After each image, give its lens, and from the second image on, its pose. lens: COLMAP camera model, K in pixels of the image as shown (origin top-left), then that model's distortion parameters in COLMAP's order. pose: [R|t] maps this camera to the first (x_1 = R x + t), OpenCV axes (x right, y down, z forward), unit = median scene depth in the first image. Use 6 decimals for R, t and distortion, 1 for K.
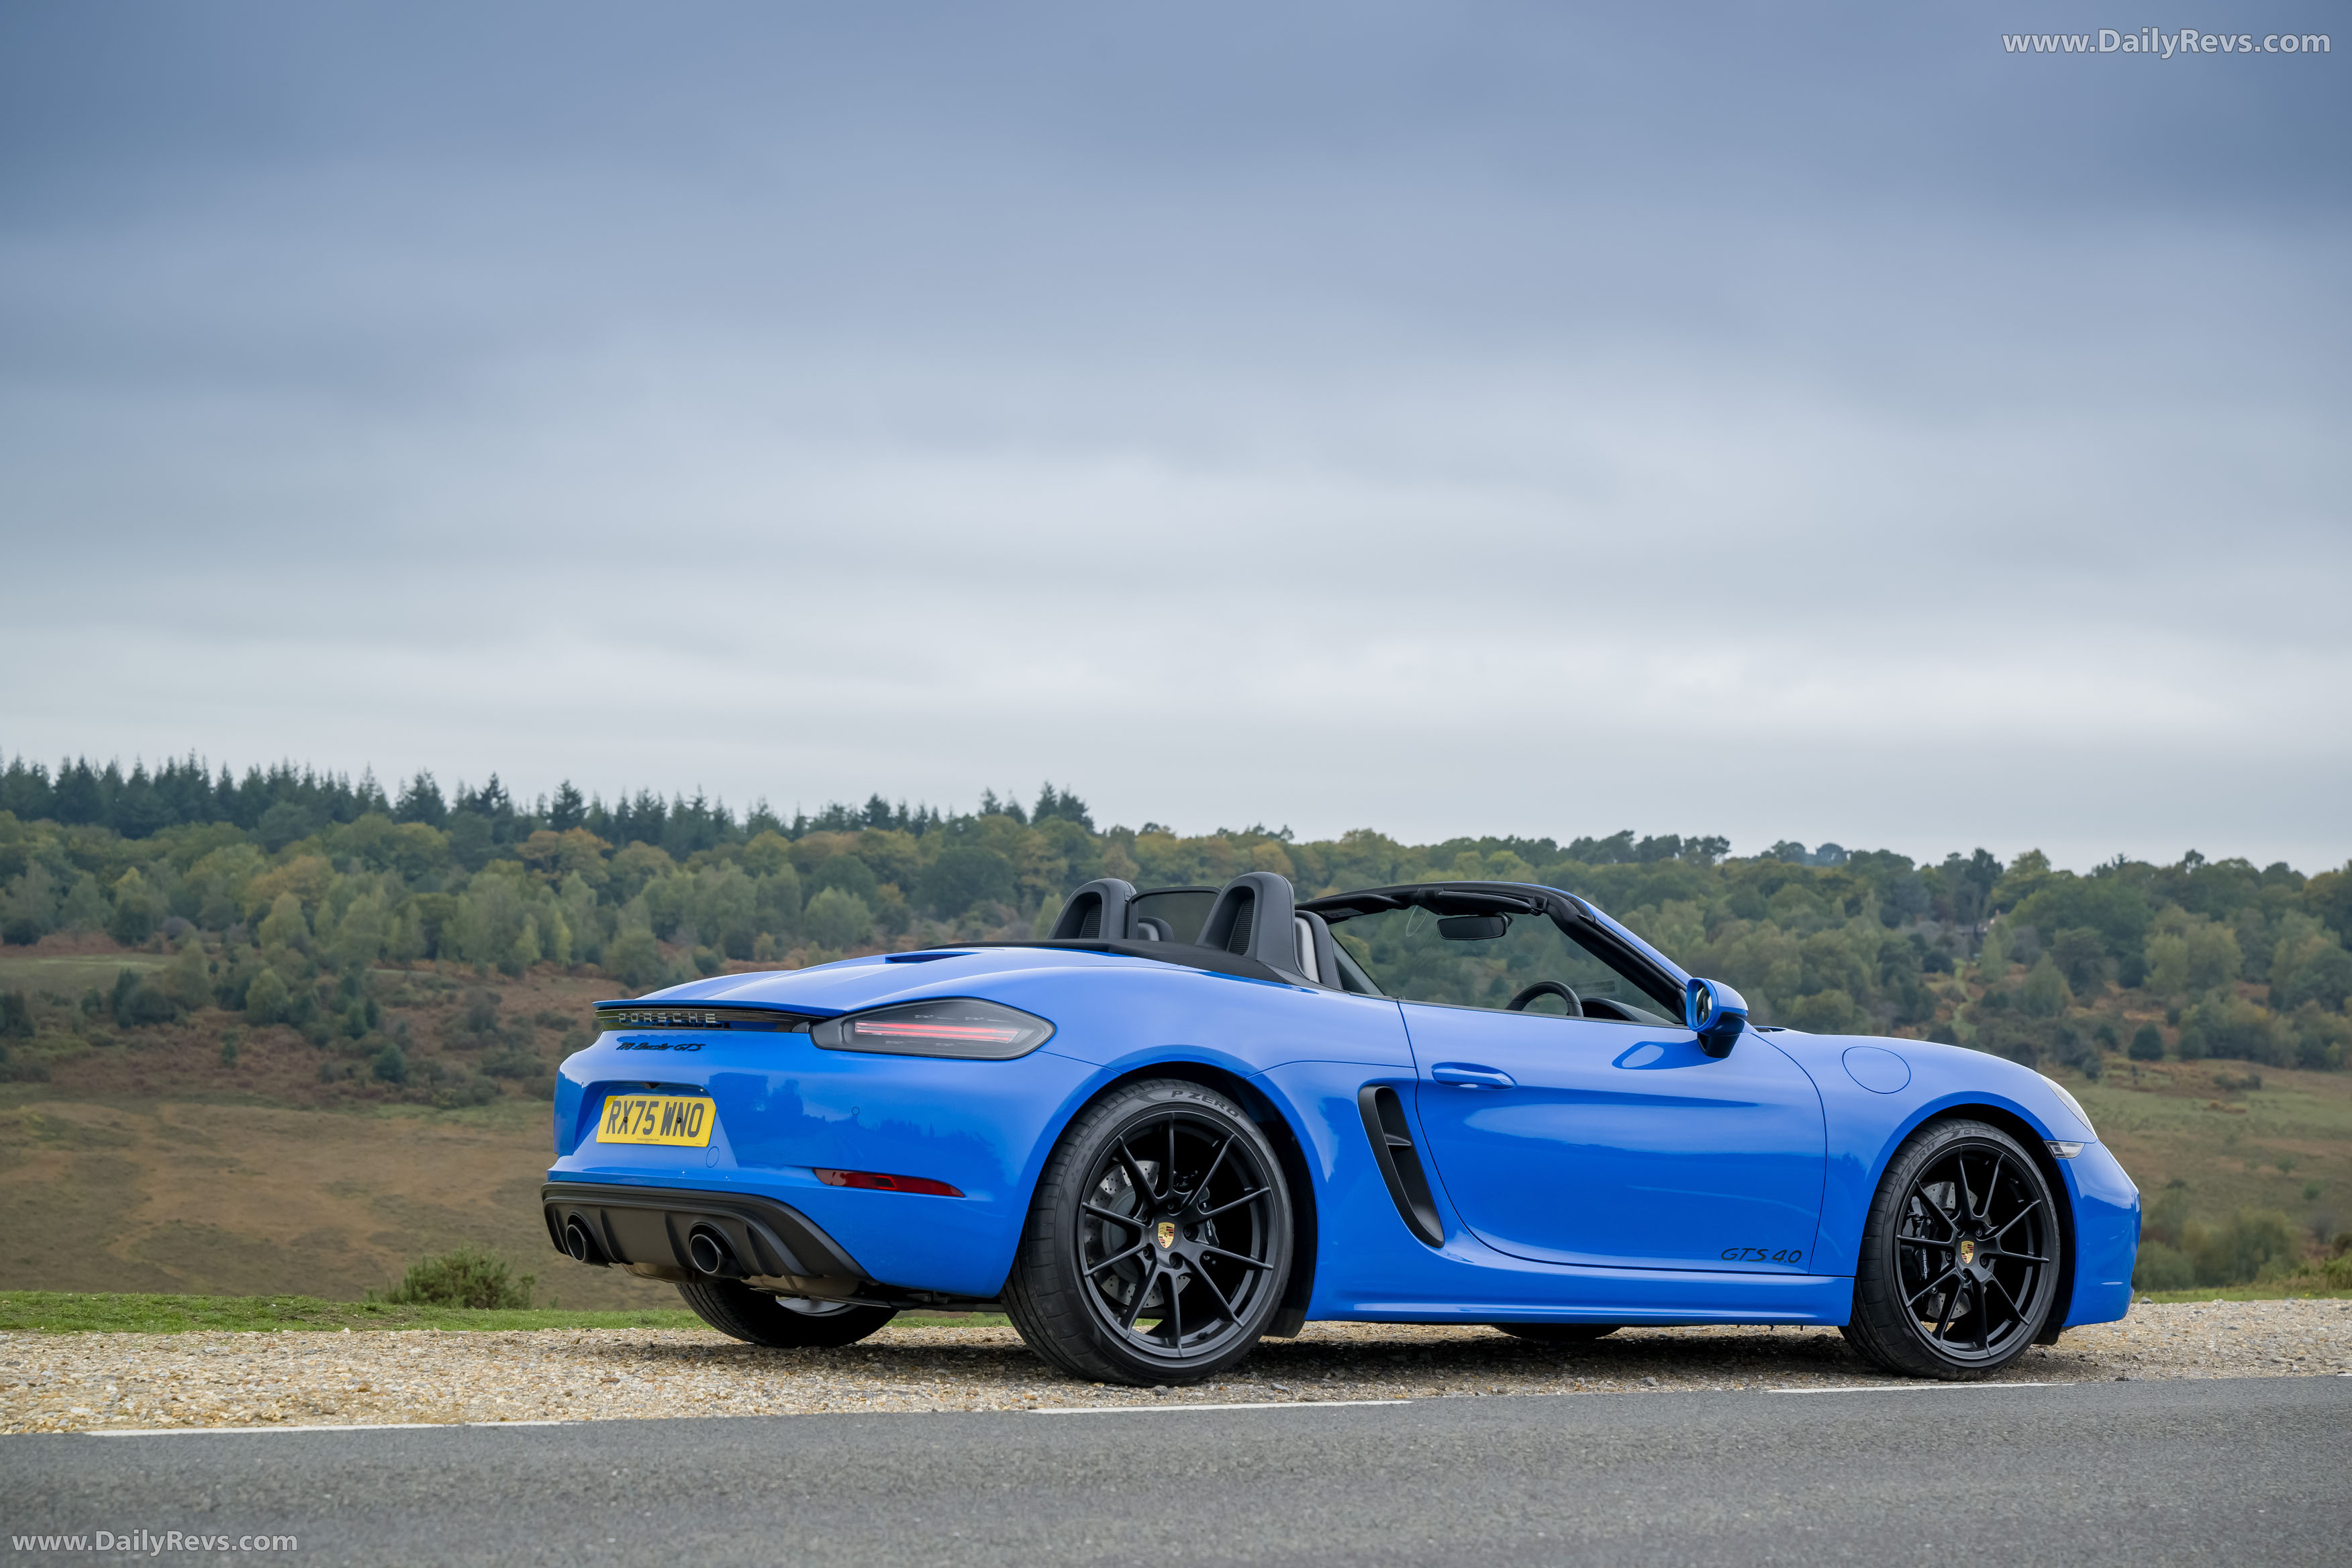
lens RADIAL K [[4724.7, 0, 1182.9], [0, 4724.7, 790.0], [0, 0, 1]] dist [0.004452, 0.000000]
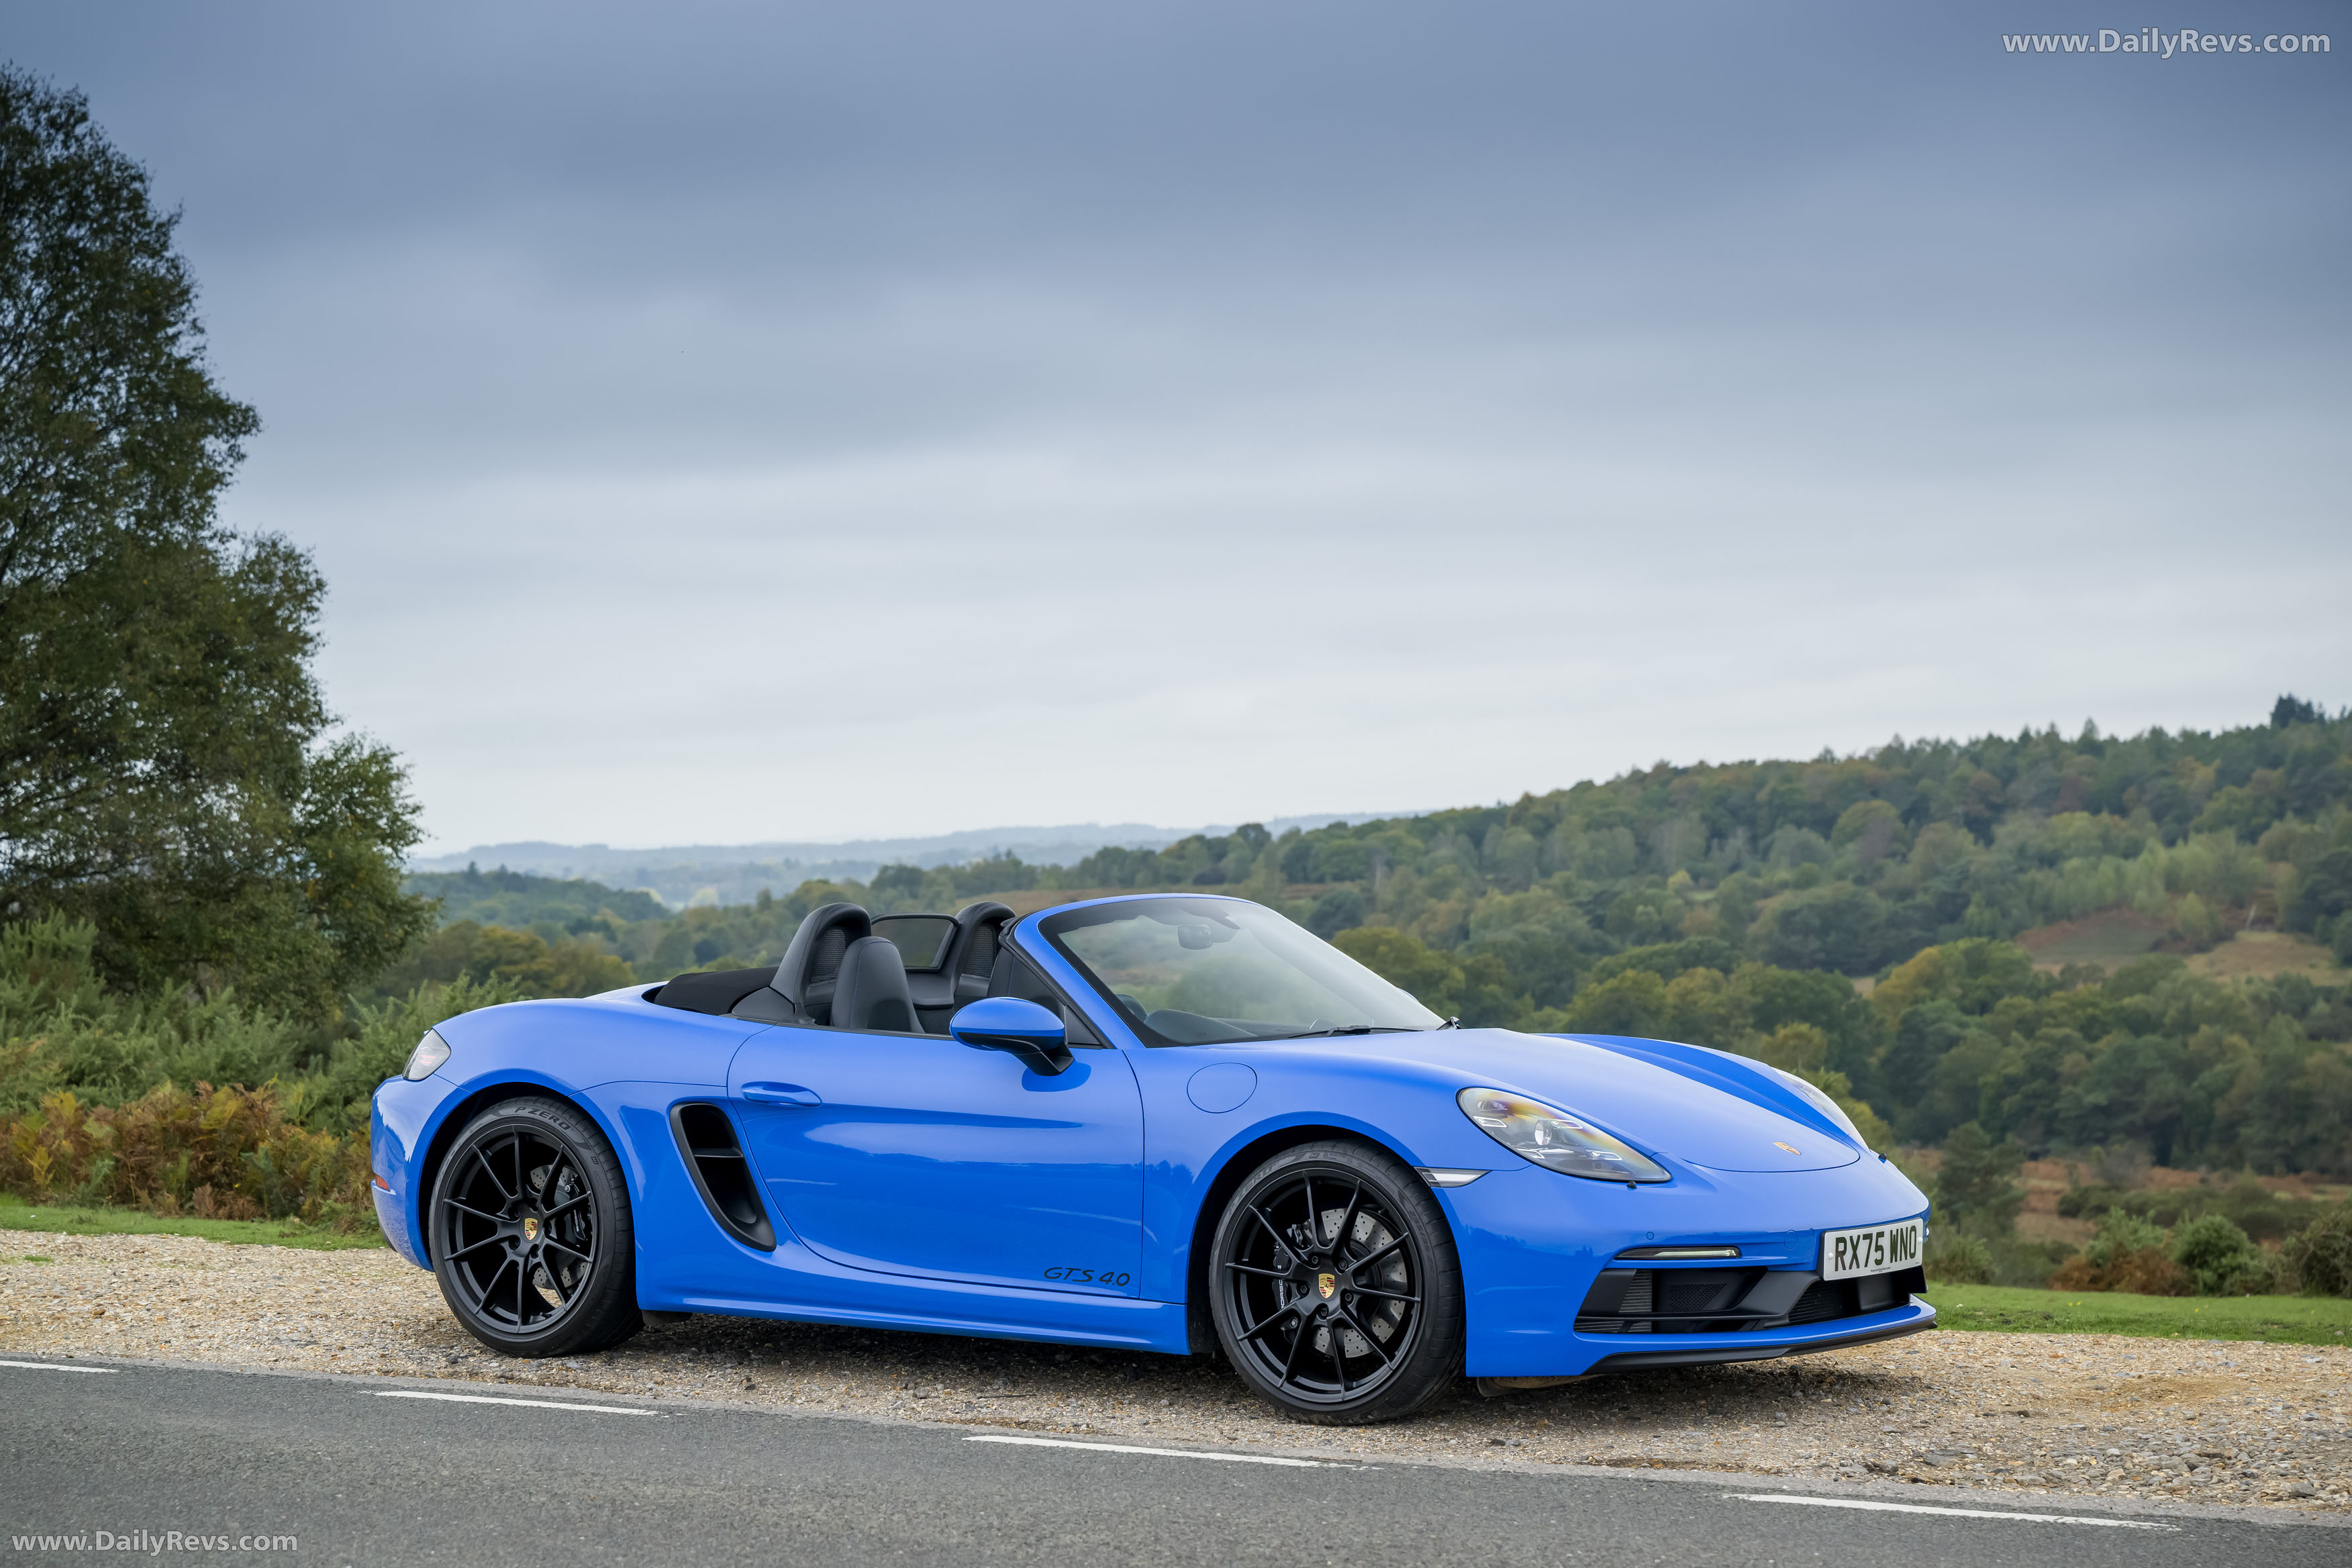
lens RADIAL K [[4724.7, 0, 1157.7], [0, 4724.7, 875.3], [0, 0, 1]] dist [0.004452, 0.000000]
pose [[0.340335, -0.086865, -0.936284, 1.024727], [0.014625, 0.996092, -0.087098, 0.097157], [0.940191, 0.015950, 0.340275, 0.647154]]
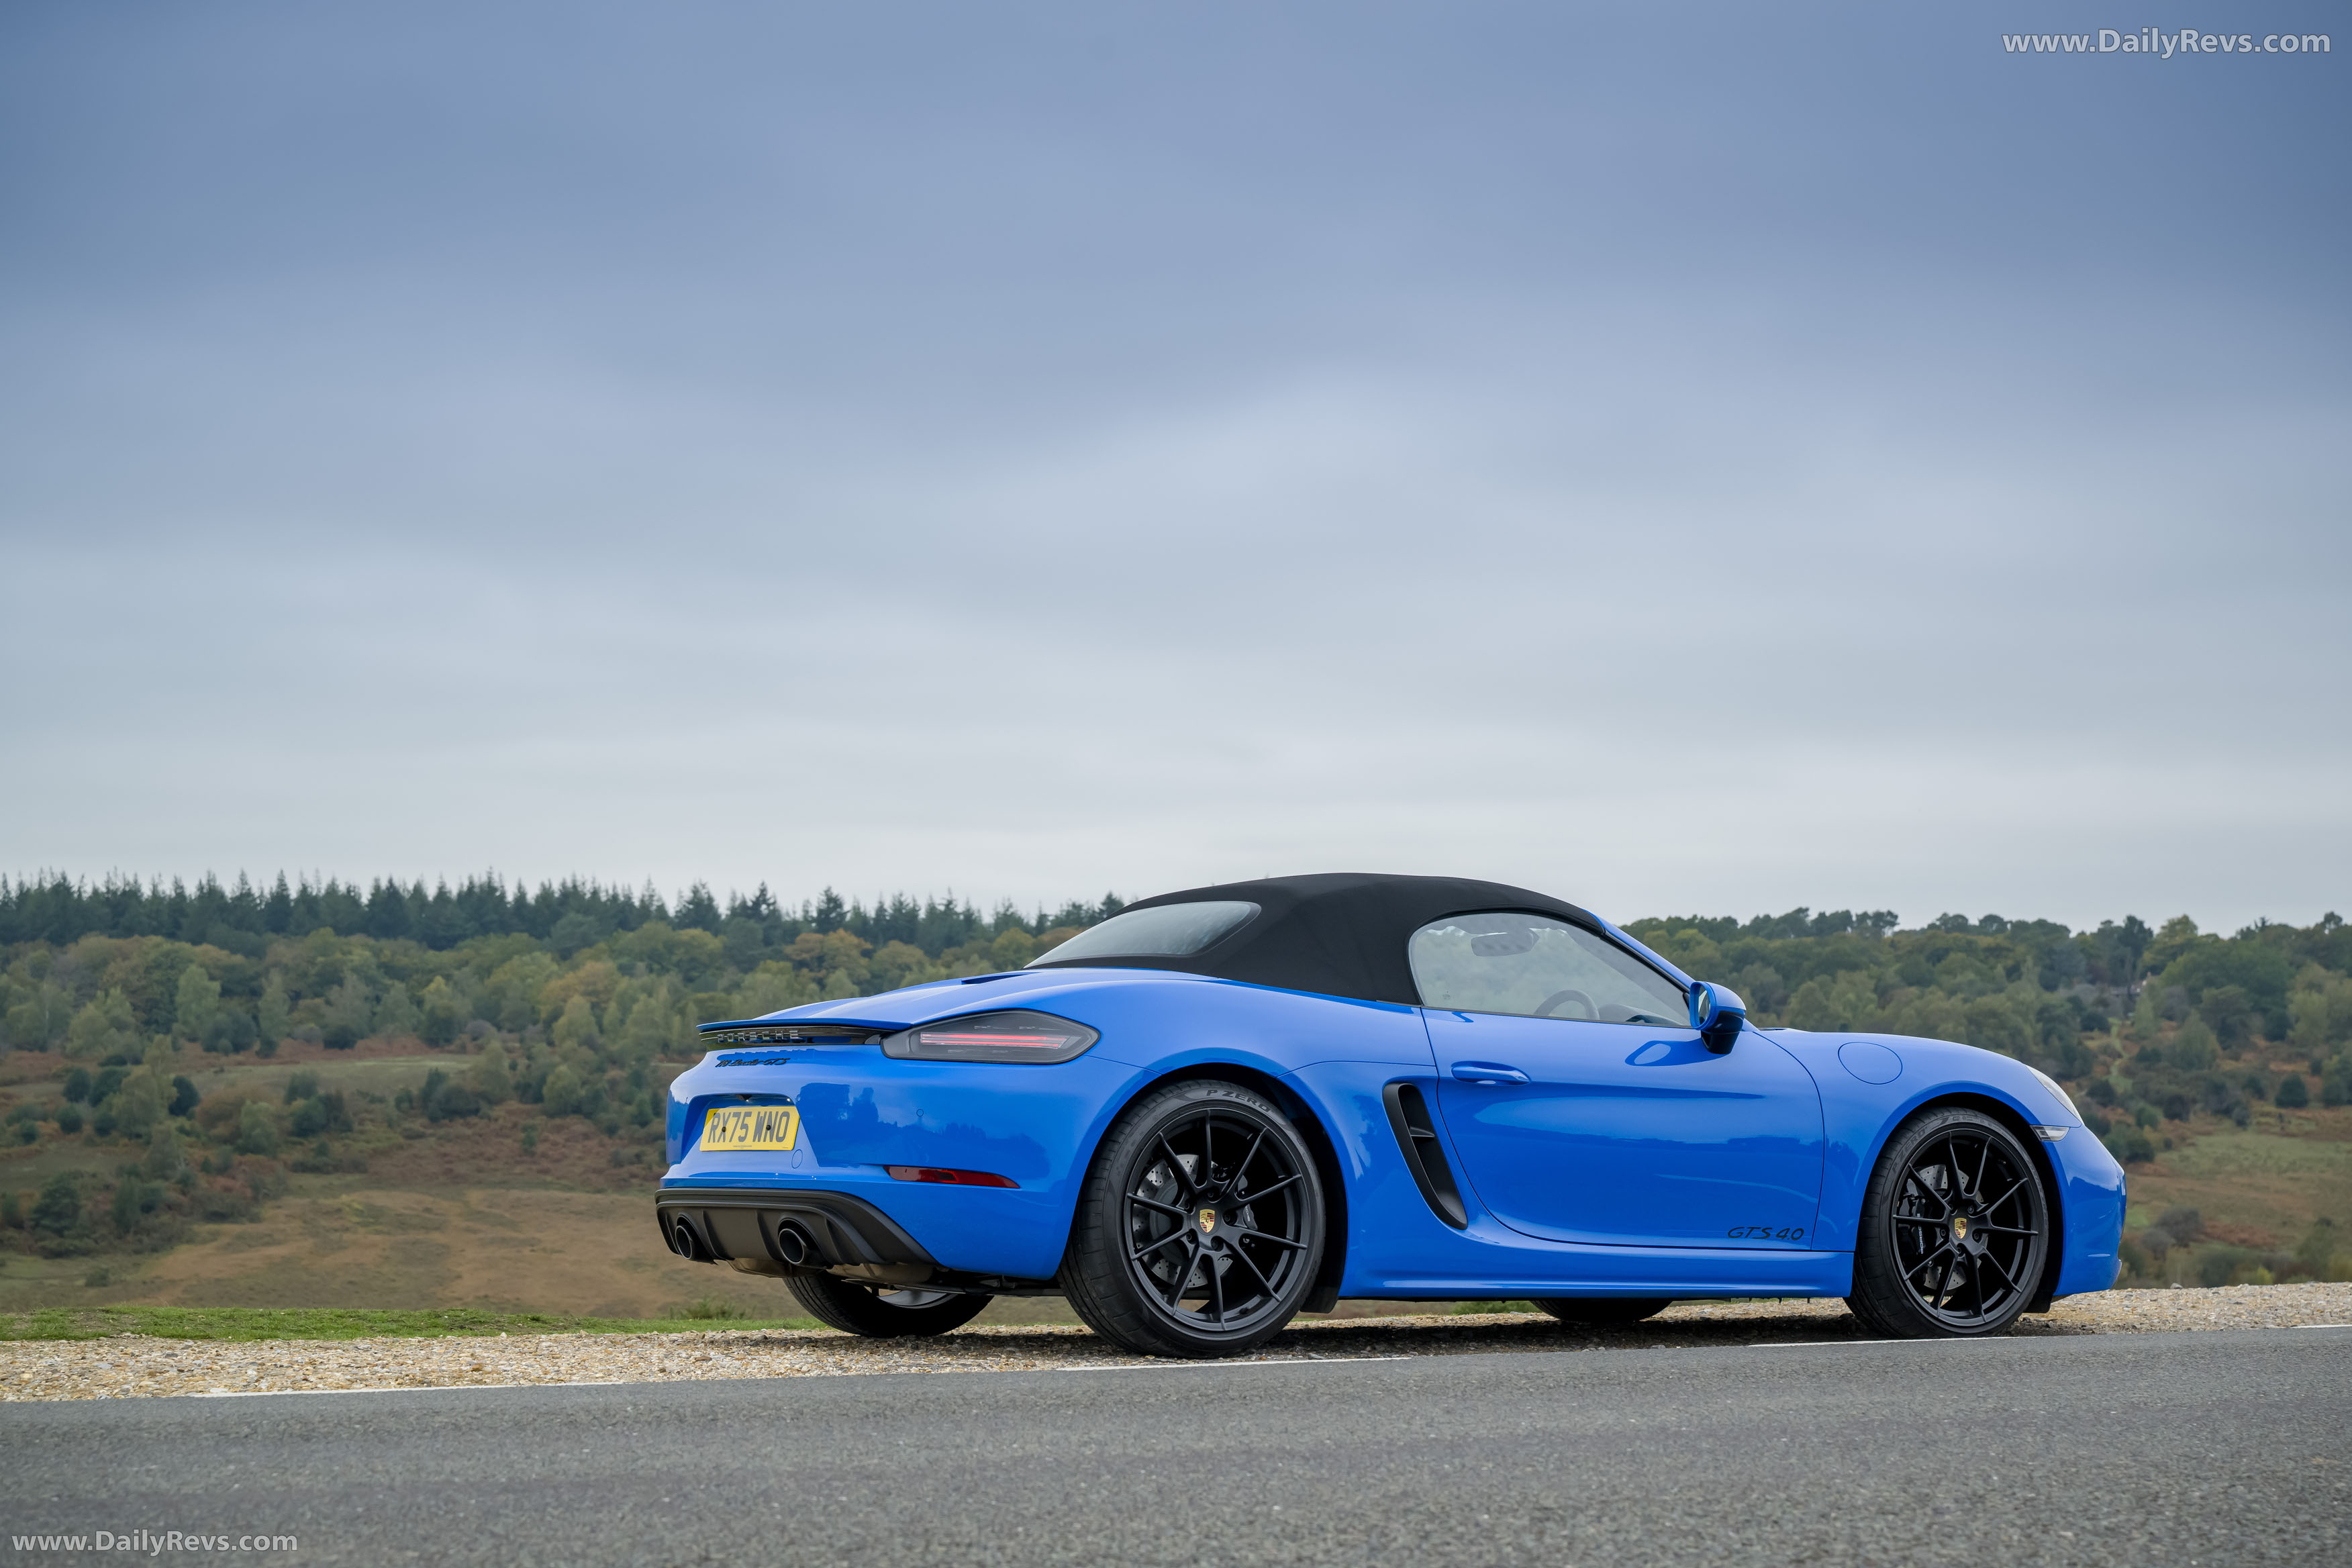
lens RADIAL K [[4324.2, 0, 1185.6], [0, 4324.2, 780.8], [0, 0, 1]] dist [0.005203, 0.000000]
pose [[0.998506, -0.027684, -0.047100, 0.036500], [0.026550, 0.999347, -0.024526, 0.013870], [0.047748, 0.023239, 0.998589, -0.012247]]
